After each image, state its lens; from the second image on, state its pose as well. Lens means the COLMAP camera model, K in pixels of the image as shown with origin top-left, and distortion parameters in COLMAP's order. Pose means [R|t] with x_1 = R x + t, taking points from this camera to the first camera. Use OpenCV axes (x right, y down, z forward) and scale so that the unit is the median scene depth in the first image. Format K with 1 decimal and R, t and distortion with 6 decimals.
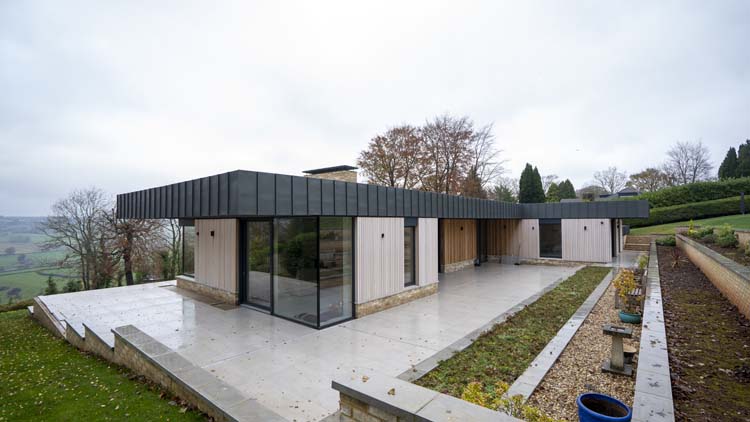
lens RADIAL K [[351.8, 0, 376.6], [0, 351.8, 214.7], [0, 0, 1]] dist [-0.044946, 0.008966]
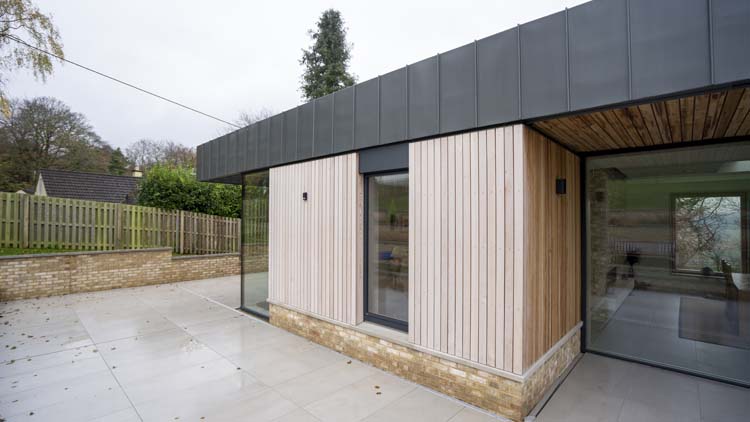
lens RADIAL K [[351.8, 0, 377.8], [0, 351.8, 209.9], [0, 0, 1]] dist [-0.044946, 0.008966]
pose [[-0.068828, -0.024093, -0.997338, 0.275938], [0.011673, 0.999620, -0.024954, 0.048577], [0.997560, -0.013360, -0.068521, 0.589499]]
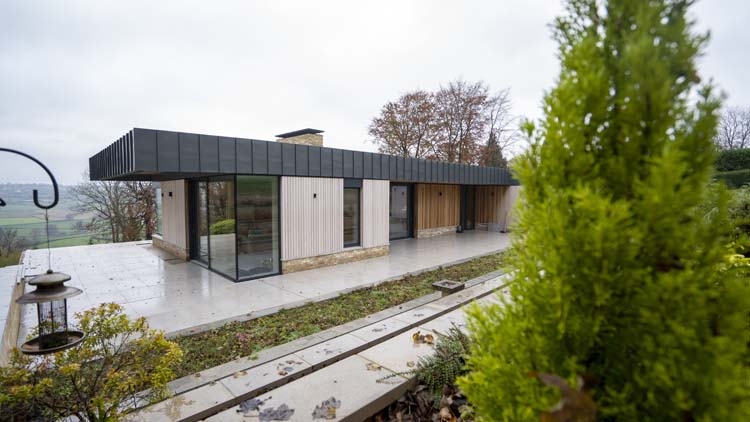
lens RADIAL K [[351.8, 0, 375.3], [0, 351.8, 208.6], [0, 0, 1]] dist [-0.044946, 0.008966]
pose [[0.995395, 0.012704, -0.095010, 0.148053], [-0.006241, 0.997665, 0.068009, 0.013692], [0.095652, -0.067103, 0.993150, 0.004473]]
